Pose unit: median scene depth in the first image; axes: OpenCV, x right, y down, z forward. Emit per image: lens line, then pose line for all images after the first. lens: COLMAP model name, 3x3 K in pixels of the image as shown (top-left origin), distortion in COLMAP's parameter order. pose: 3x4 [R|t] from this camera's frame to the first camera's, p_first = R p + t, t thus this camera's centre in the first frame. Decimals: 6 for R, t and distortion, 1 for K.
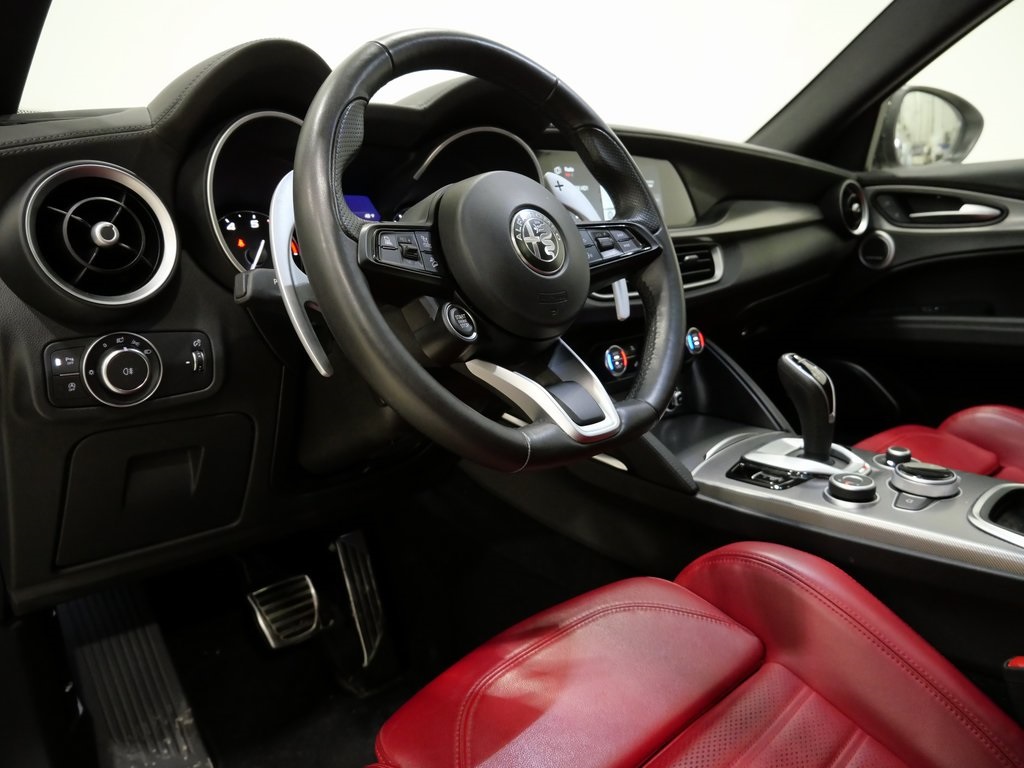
lens RADIAL K [[723.1, 0, 512.0], [0, 723.1, 384.0], [0, 0, 1]] dist [-0.038814, 0.003932]
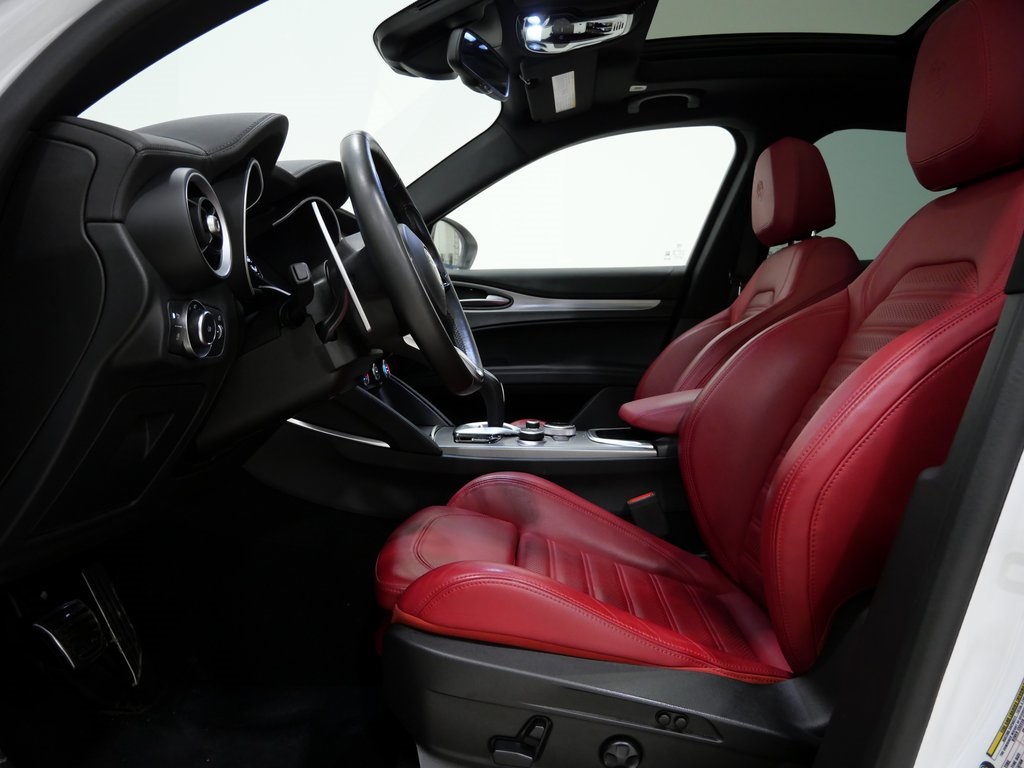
lens RADIAL K [[723.1, 0, 512.0], [0, 723.1, 384.0], [0, 0, 1]] dist [-0.038814, 0.003932]
pose [[0.716440, -0.006293, 0.697620, -0.981149], [0.113731, 0.987636, -0.107890, 0.265170], [-0.688316, 0.156638, 0.708298, -0.273688]]
